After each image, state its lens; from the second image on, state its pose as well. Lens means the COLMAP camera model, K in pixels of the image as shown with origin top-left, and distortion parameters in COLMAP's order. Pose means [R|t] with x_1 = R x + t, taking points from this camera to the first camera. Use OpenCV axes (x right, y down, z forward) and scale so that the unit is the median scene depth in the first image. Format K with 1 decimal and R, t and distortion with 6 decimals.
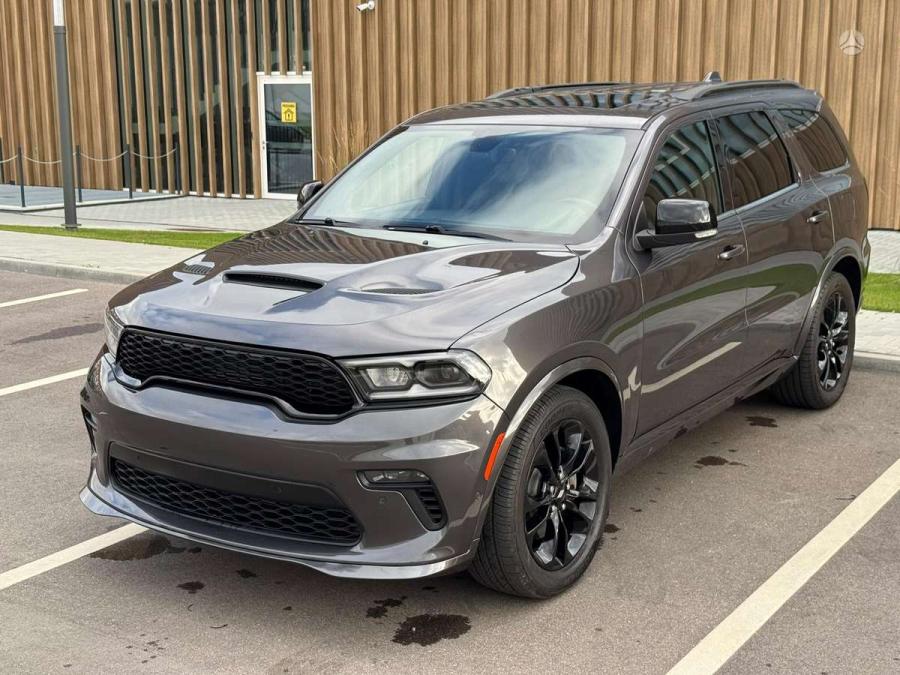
lens RADIAL K [[1260.1, 0, 450.0], [0, 1260.1, 337.5], [0, 0, 1]] dist [0.228699, -0.537484]
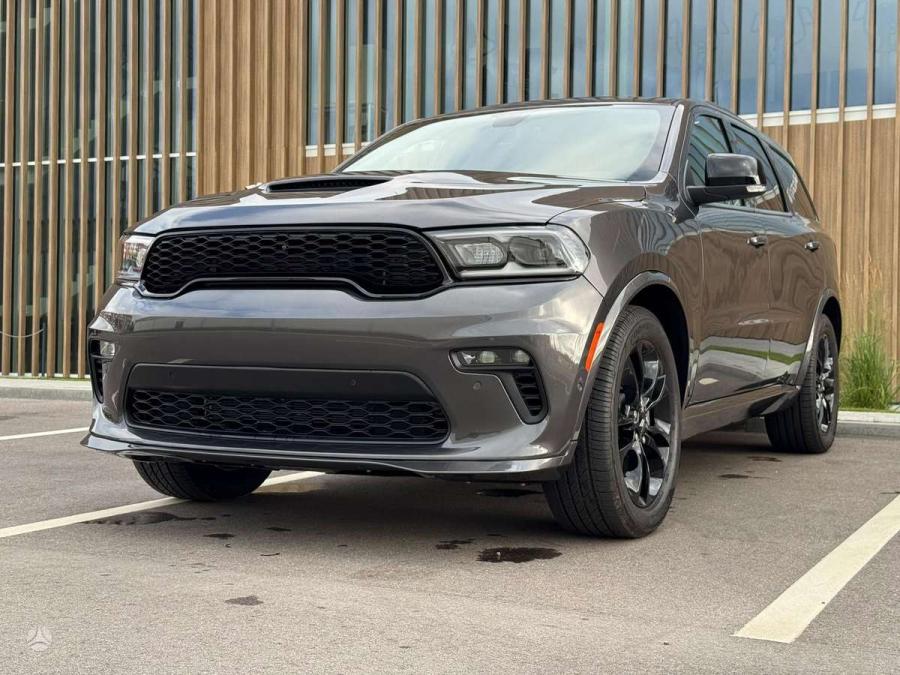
lens RADIAL K [[1260.1, 0, 450.0], [0, 1260.1, 337.5], [0, 0, 1]] dist [0.228699, -0.537484]
pose [[0.991800, 0.018183, 0.126502, -0.171940], [0.006934, 0.980714, -0.195325, 0.250087], [-0.127614, 0.194600, 0.972546, 0.129681]]
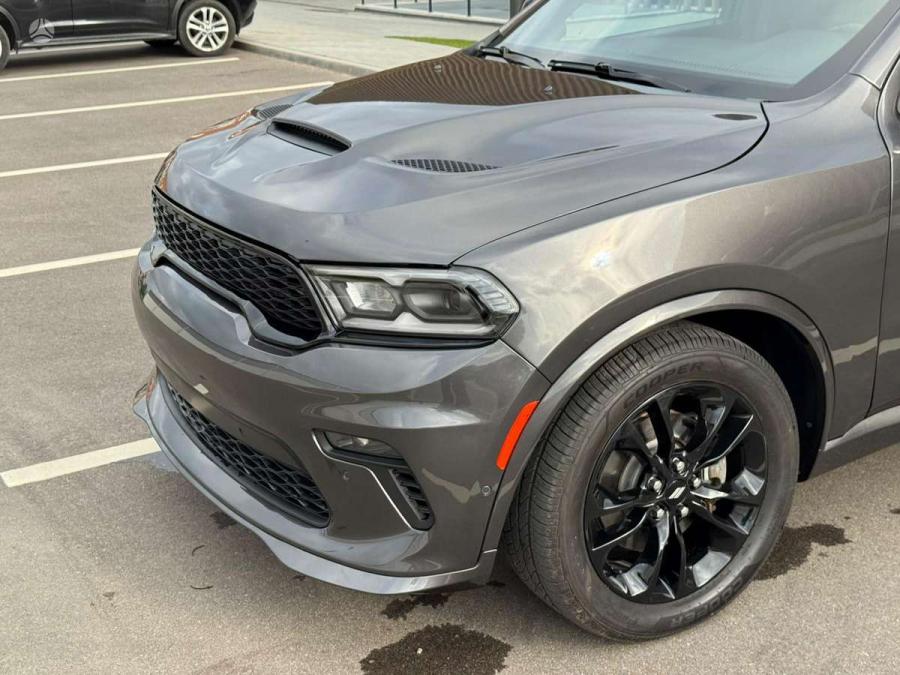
lens RADIAL K [[1260.1, 0, 450.0], [0, 1260.1, 337.5], [0, 0, 1]] dist [0.228699, -0.537484]
pose [[0.902512, 0.125052, -0.412109, 0.252293], [-0.066789, 0.985979, 0.152923, -0.049930], [0.425454, -0.110491, 0.898210, 0.387886]]
